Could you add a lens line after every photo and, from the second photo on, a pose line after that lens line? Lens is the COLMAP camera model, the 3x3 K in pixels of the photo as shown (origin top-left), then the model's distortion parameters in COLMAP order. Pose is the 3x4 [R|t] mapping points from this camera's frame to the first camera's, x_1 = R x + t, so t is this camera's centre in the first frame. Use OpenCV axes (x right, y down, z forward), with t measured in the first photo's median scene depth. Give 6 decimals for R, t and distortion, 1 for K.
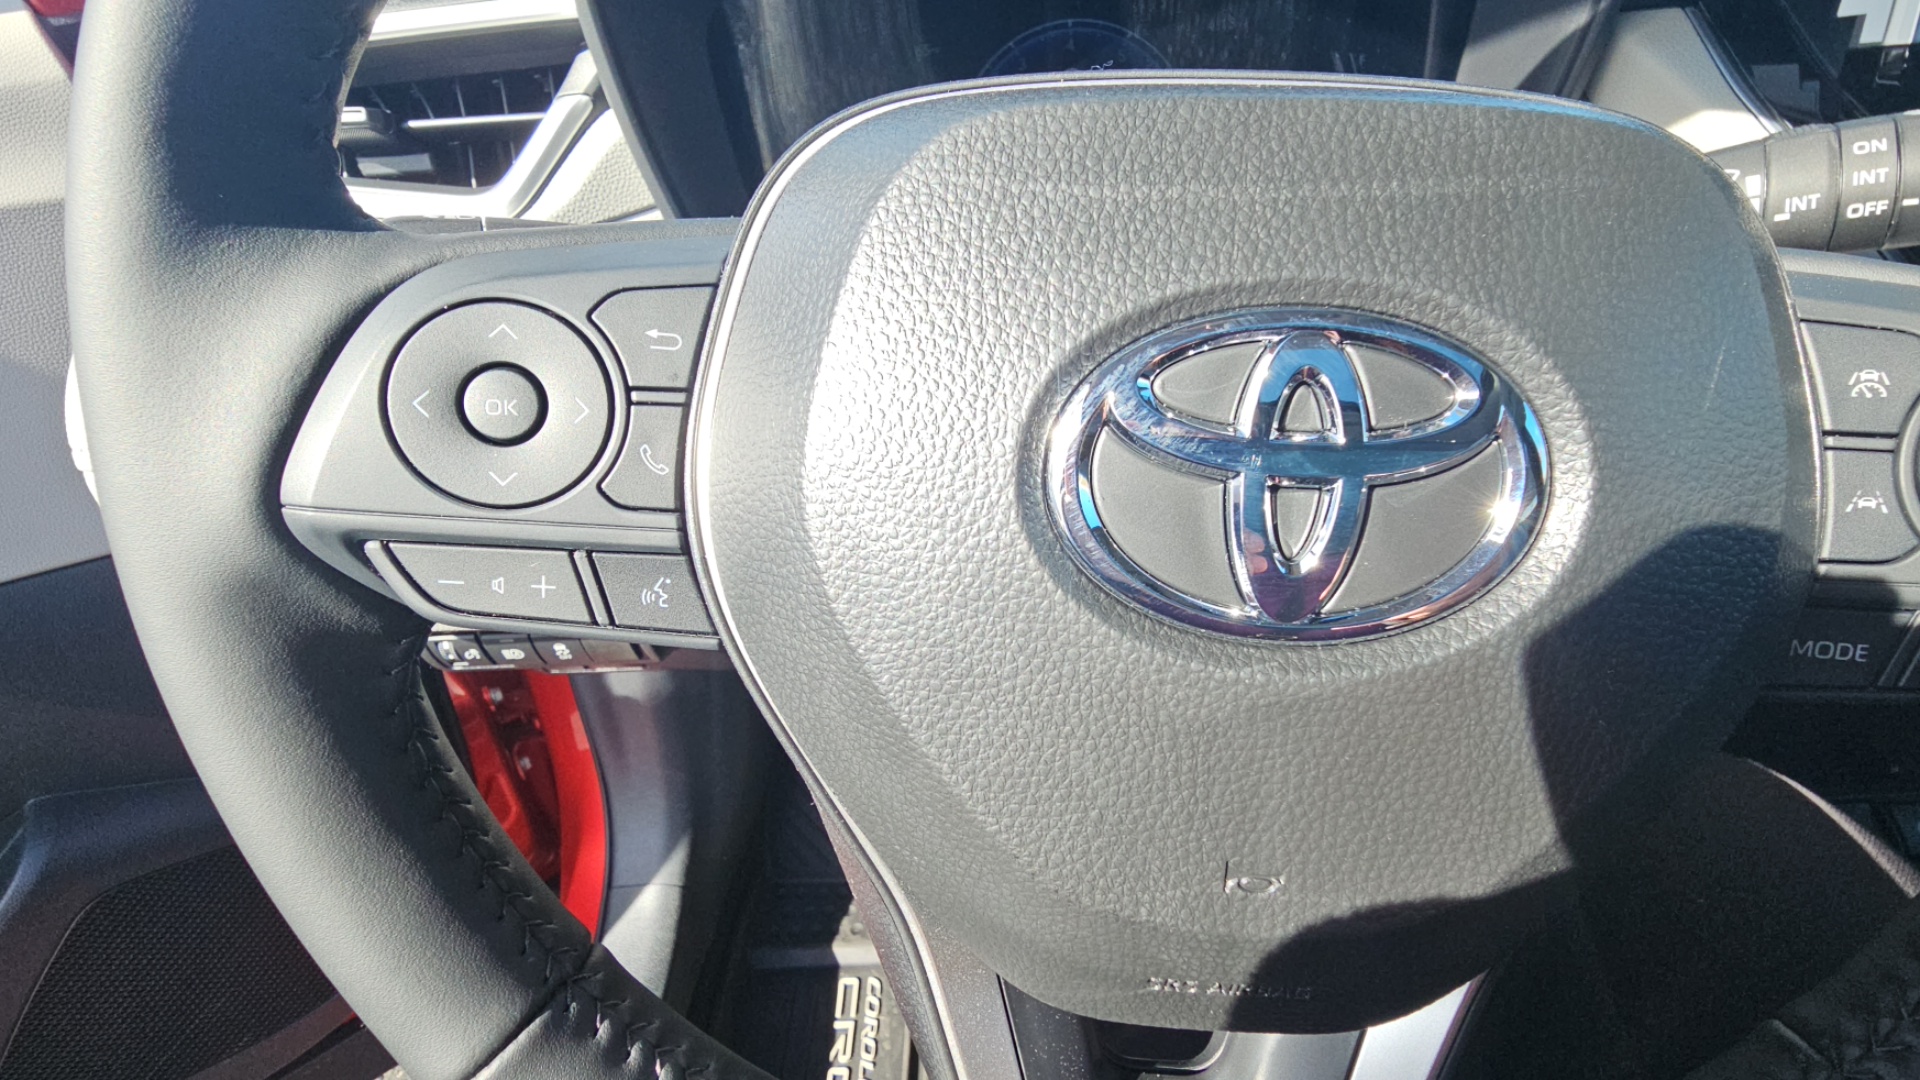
lens RADIAL K [[854.2, 0, 983.6], [0, 854.2, 541.3], [0, 0, 1]] dist [0.010339, -0.008632]
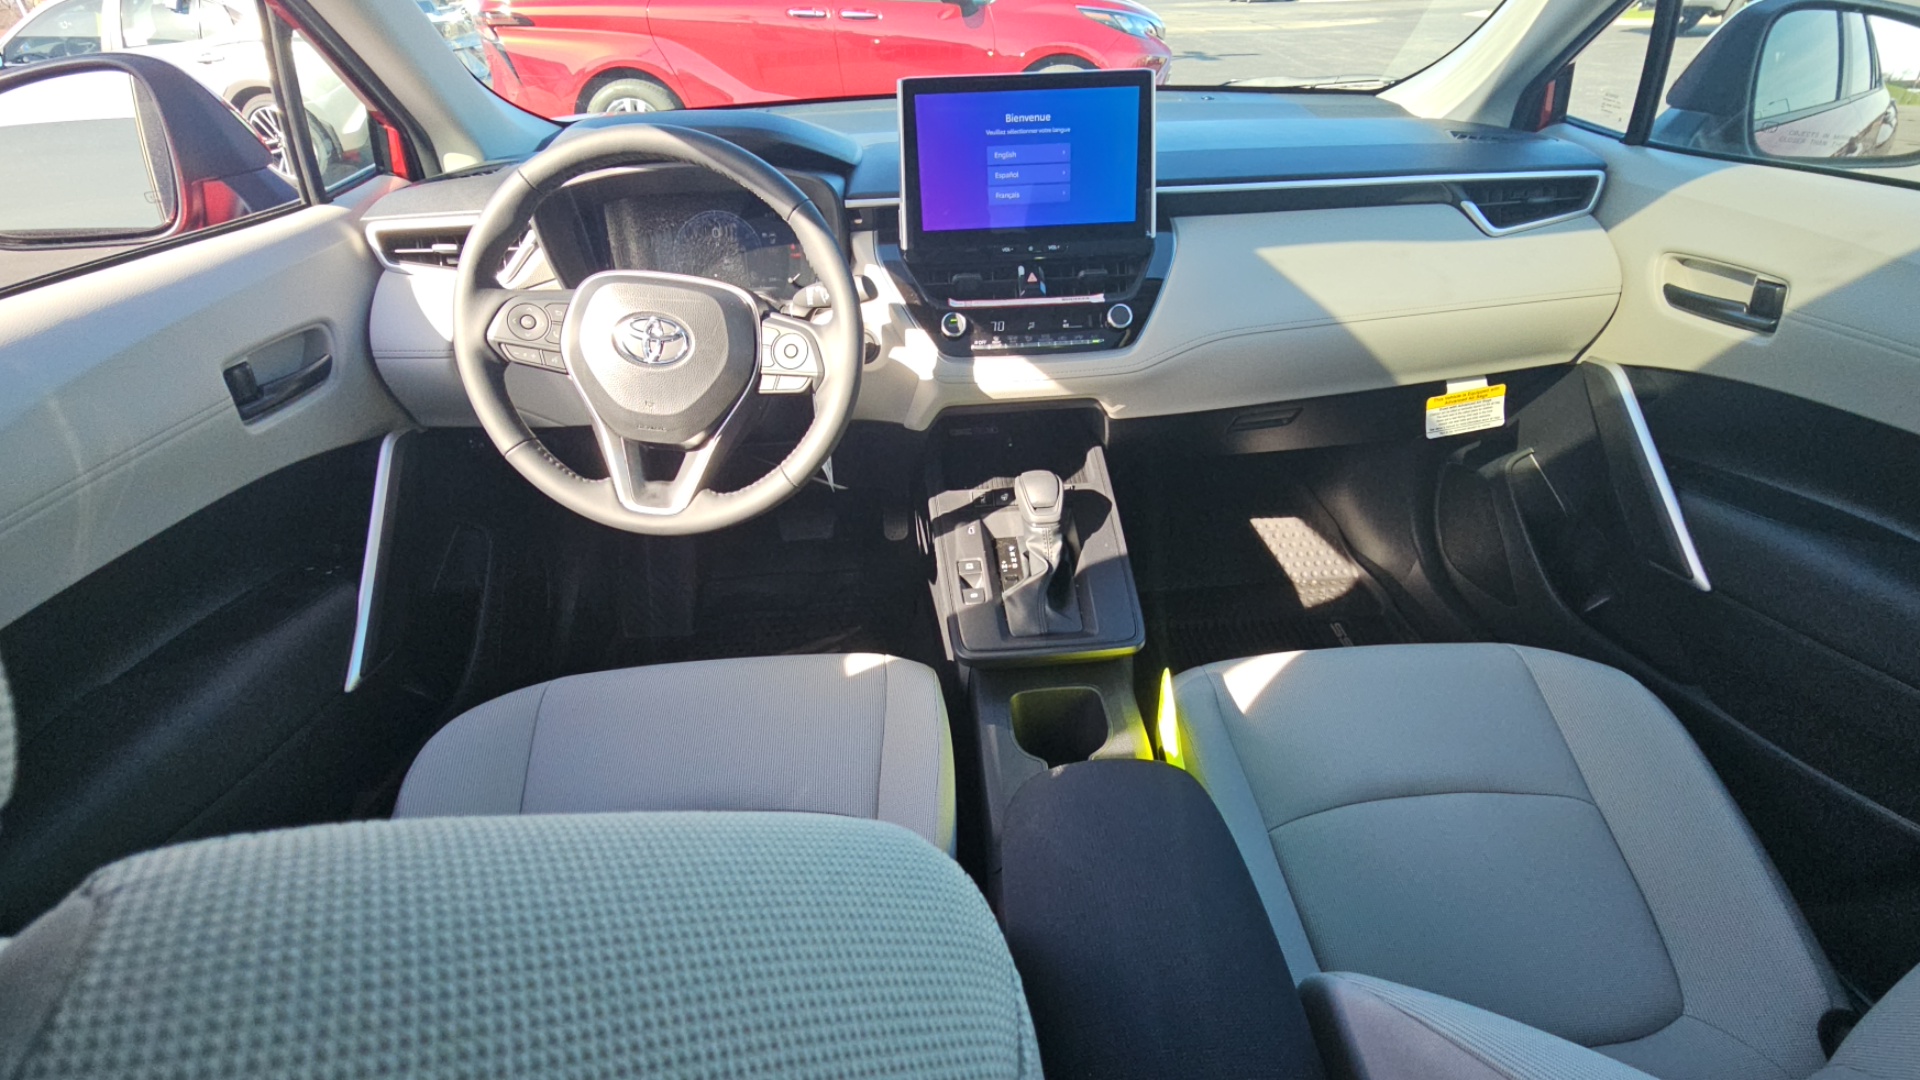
lens RADIAL K [[852.9, 0, 987.7], [0, 852.9, 543.1], [0, 0, 1]] dist [0.001569, -0.001261]
pose [[0.992268, 0.051734, 0.112814, 2.295090], [-0.050779, 0.998646, -0.011321, 1.468000], [-0.113247, 0.005505, 0.993552, -6.000181]]
